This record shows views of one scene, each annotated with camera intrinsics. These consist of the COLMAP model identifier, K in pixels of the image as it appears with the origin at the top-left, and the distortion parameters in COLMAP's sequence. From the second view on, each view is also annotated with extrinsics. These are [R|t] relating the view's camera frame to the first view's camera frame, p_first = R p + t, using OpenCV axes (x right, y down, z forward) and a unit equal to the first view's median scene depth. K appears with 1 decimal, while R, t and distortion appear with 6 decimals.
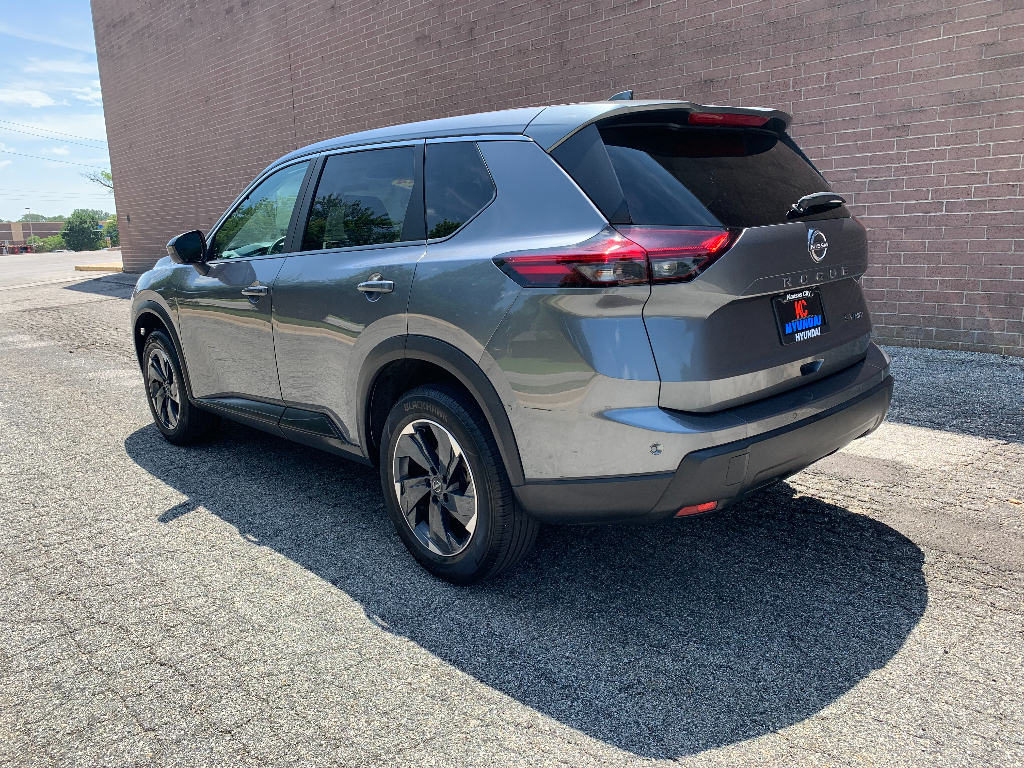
lens RADIAL K [[813.2, 0, 512.0], [0, 813.2, 384.0], [0, 0, 1]] dist [0.005887, 0.003826]
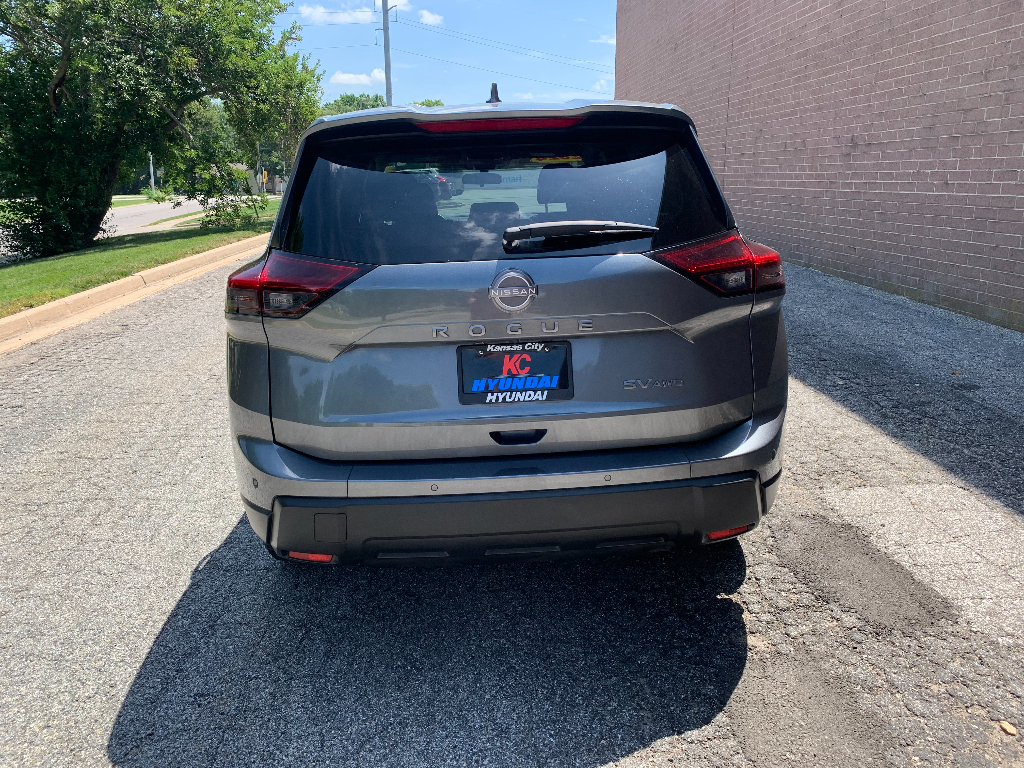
lens RADIAL K [[791.3, 0, 513.7], [0, 791.3, 374.8], [0, 0, 1]] dist [0.006177, 0.002032]
pose [[0.762328, 0.179045, -0.621932, 0.846044], [-0.140345, 0.983838, 0.111206, -0.169367], [0.631791, 0.002509, 0.775135, 0.387163]]
